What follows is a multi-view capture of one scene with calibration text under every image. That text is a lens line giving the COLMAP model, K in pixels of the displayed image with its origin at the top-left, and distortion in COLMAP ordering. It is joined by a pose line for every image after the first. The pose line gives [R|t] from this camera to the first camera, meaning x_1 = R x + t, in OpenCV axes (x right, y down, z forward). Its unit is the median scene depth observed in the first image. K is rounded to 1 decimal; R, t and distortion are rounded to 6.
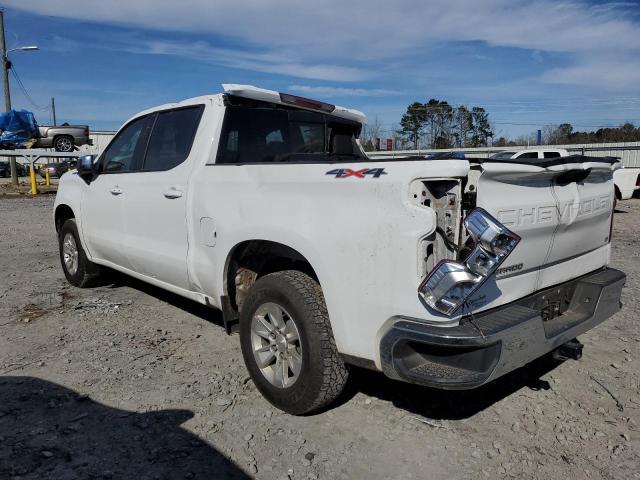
lens RADIAL K [[502.6, 0, 321.6], [0, 502.6, 244.9], [0, 0, 1]] dist [0.020048, 0.001450]
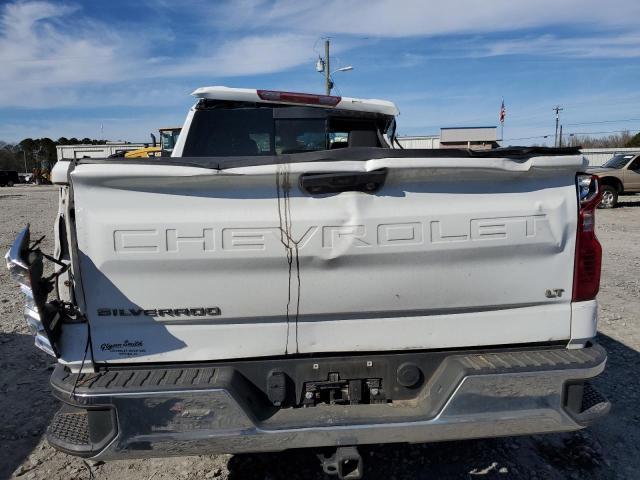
lens RADIAL K [[502.6, 0, 319.5], [0, 502.6, 235.9], [0, 0, 1]] dist [0.020048, 0.001450]
pose [[0.805115, 0.066619, -0.589365, 0.558836], [-0.078600, 0.996892, 0.005312, -0.046703], [0.587887, 0.042047, 0.807849, 0.318492]]
